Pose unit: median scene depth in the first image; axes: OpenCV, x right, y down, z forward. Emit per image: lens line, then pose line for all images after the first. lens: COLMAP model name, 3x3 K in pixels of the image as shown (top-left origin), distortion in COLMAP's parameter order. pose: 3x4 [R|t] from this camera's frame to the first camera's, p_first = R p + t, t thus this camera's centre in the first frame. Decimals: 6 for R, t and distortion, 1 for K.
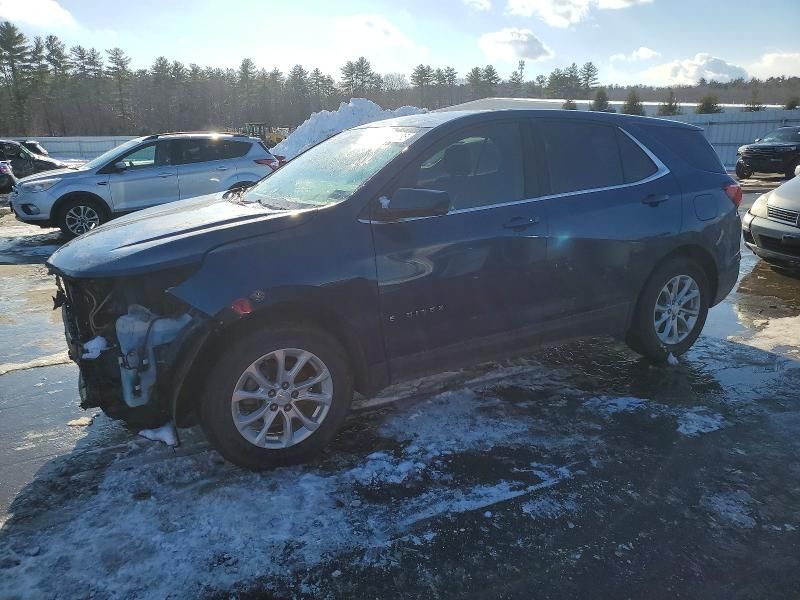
lens RADIAL K [[626.3, 0, 421.5], [0, 626.3, 299.2], [0, 0, 1]] dist [-0.001123, 0.002783]
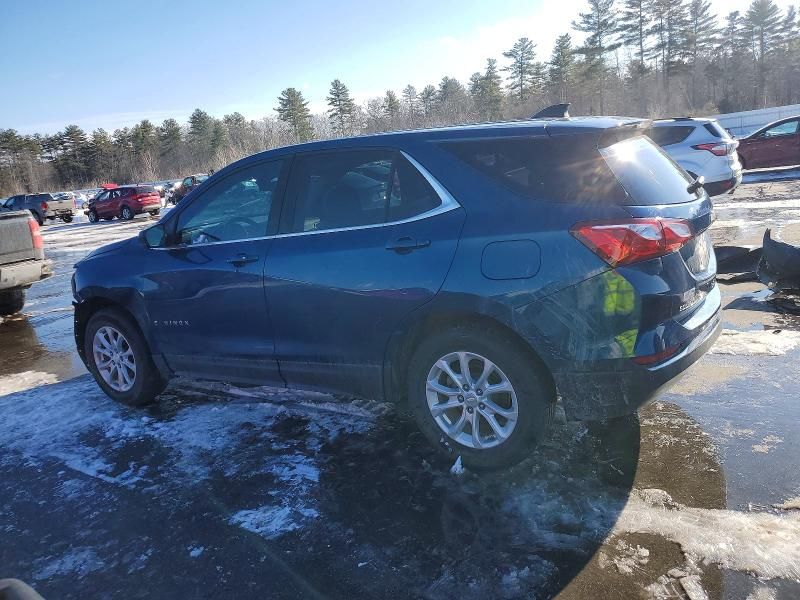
lens RADIAL K [[626.3, 0, 421.5], [0, 626.3, 299.2], [0, 0, 1]] dist [-0.001123, 0.002783]
pose [[0.484147, 0.161458, -0.859961, 1.256341], [-0.118786, 0.985857, 0.118220, -0.223654], [0.866886, 0.044915, 0.496478, 0.772378]]
